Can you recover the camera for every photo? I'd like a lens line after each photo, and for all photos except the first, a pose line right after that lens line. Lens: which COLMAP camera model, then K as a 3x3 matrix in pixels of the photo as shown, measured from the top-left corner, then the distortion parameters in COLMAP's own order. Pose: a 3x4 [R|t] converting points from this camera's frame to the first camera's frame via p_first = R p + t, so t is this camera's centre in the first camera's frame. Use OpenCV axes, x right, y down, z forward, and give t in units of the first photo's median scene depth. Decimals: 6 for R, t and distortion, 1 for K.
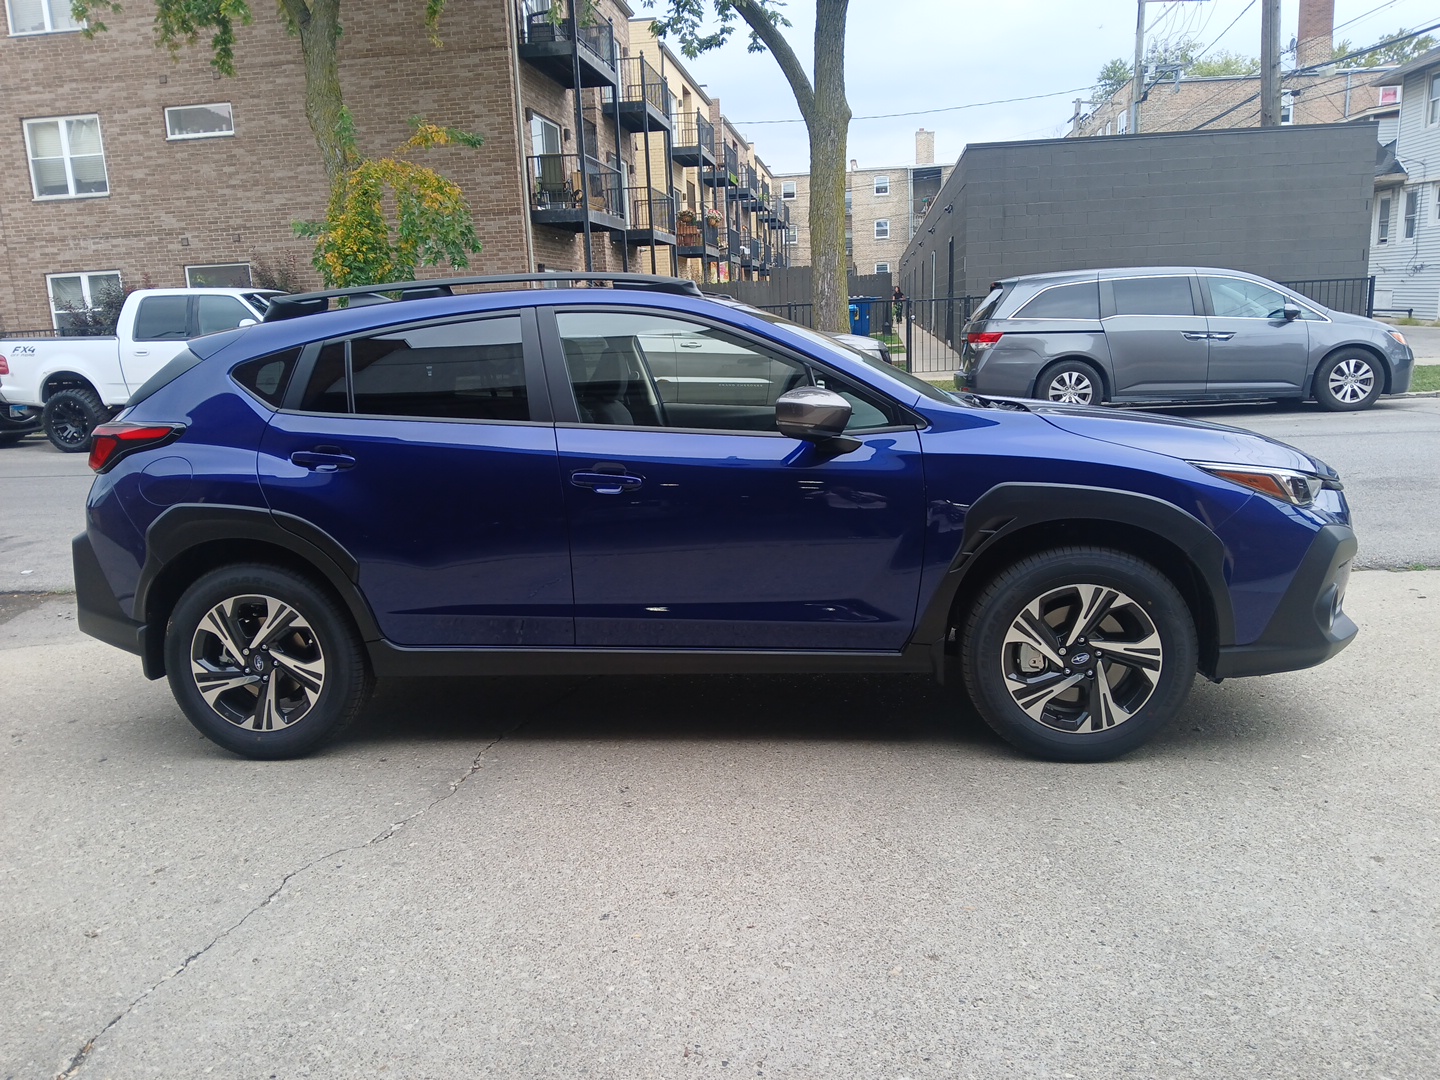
lens RADIAL K [[1149.0, 0, 720.0], [0, 1149.0, 540.0], [0, 0, 1]] dist [-0.002650, -0.046269]
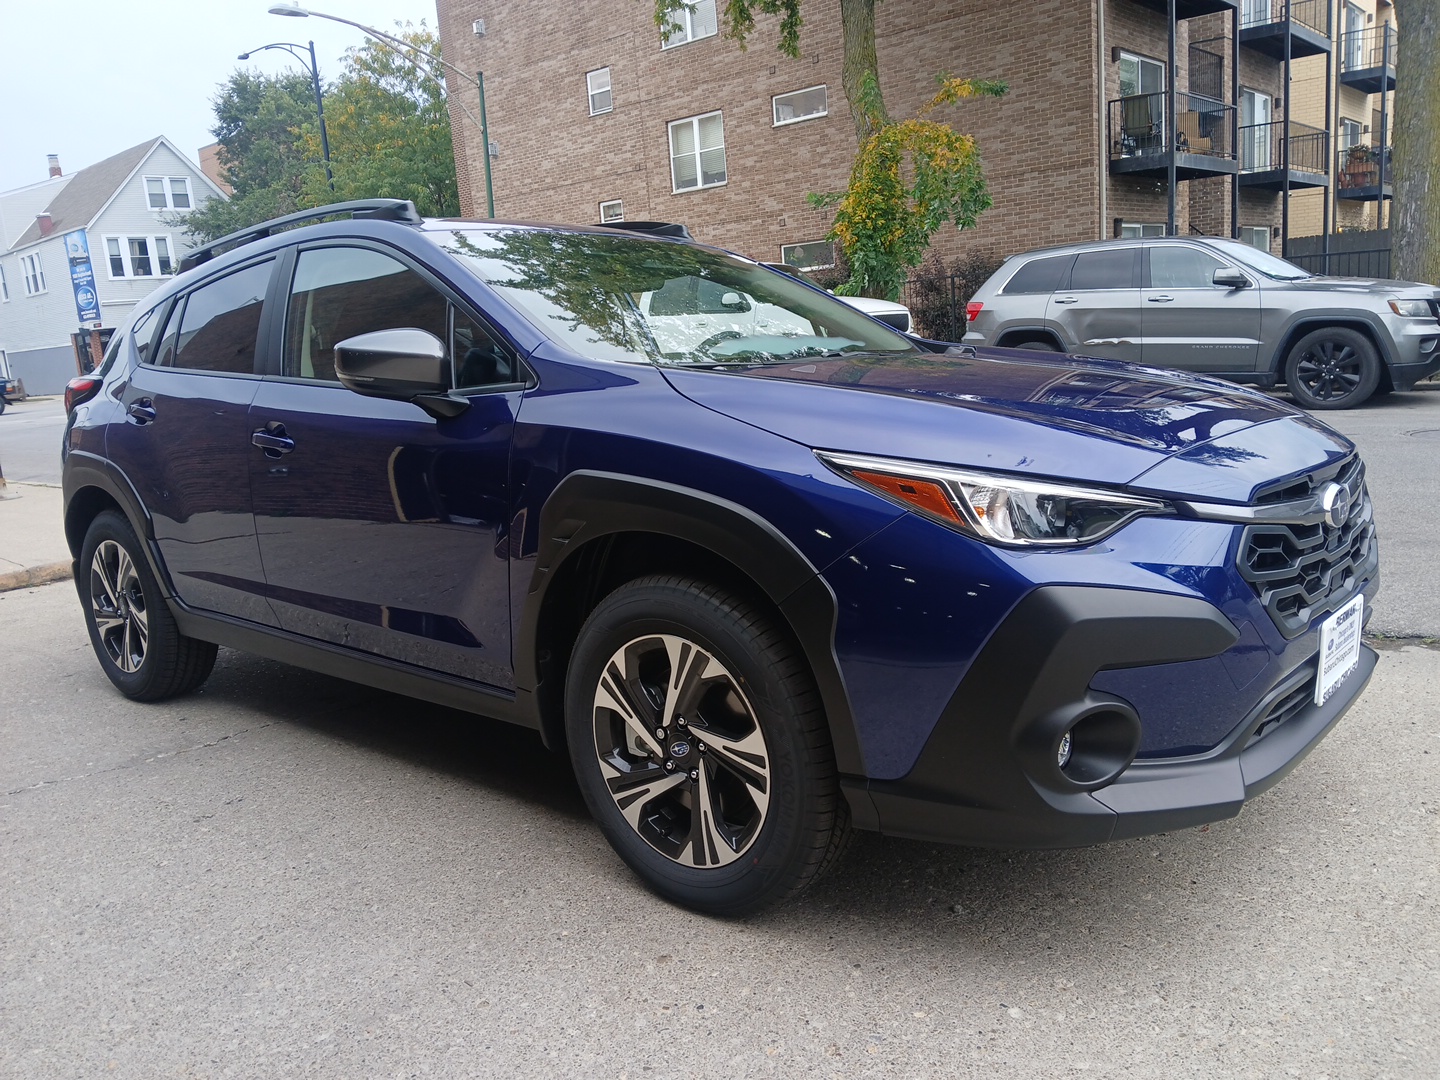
lens RADIAL K [[1149.0, 0, 720.0], [0, 1149.0, 540.0], [0, 0, 1]] dist [-0.002650, -0.046269]
pose [[0.828873, 0.077897, -0.553987, 0.105110], [-0.064794, 0.996961, 0.043240, -0.006594], [0.555671, 0.000055, 0.831402, 0.074214]]
